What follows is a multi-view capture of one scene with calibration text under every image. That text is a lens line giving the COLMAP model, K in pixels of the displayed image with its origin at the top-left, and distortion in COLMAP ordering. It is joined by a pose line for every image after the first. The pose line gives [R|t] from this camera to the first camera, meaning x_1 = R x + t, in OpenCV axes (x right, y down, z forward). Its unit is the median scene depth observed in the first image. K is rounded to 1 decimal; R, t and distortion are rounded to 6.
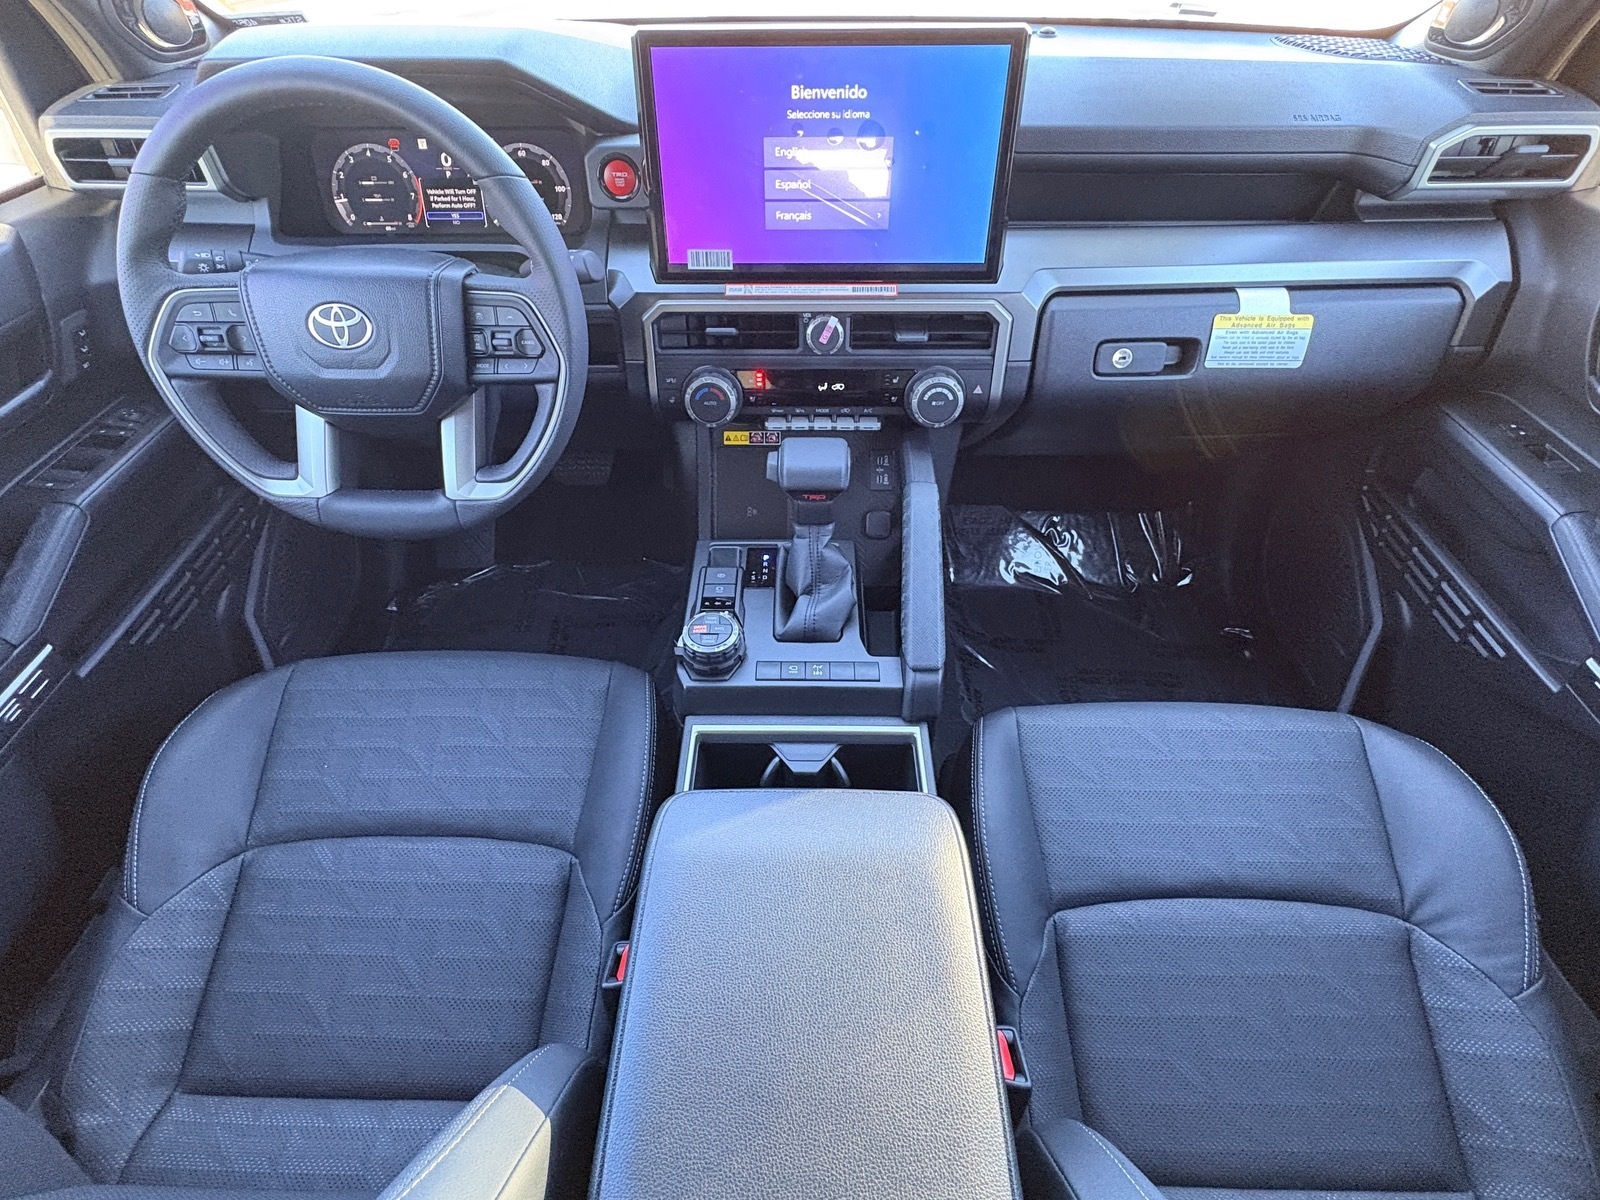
lens RADIAL K [[777.3, 0, 795.0], [0, 777.3, 596.5], [0, 0, 1]] dist [0.001373, 0.000921]
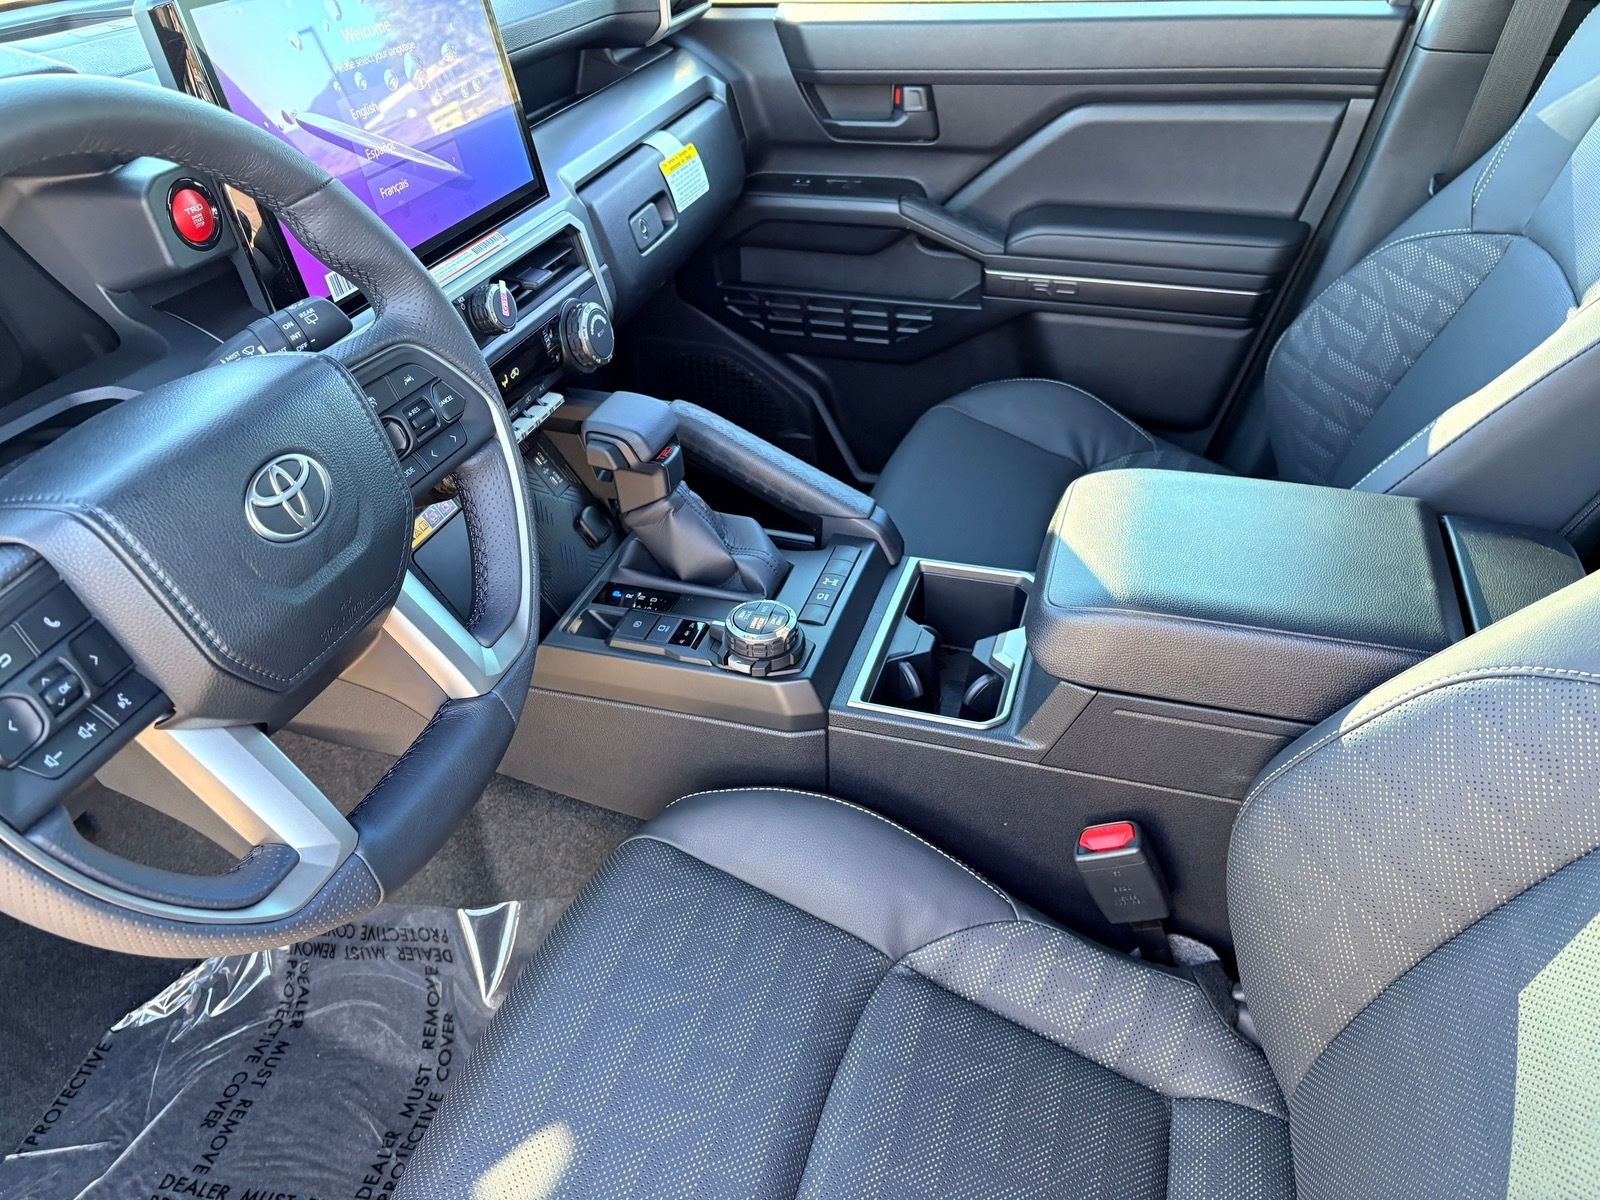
lens RADIAL K [[1220.9, 0, 800.0], [0, 1220.9, 600.0], [0, 0, 1]] dist [0.036633, 0.000010]
pose [[0.275210, -0.532573, 0.800391, -0.994917], [0.687080, 0.691281, 0.223723, -0.201283], [-0.672444, 0.488362, 0.556168, 0.261851]]
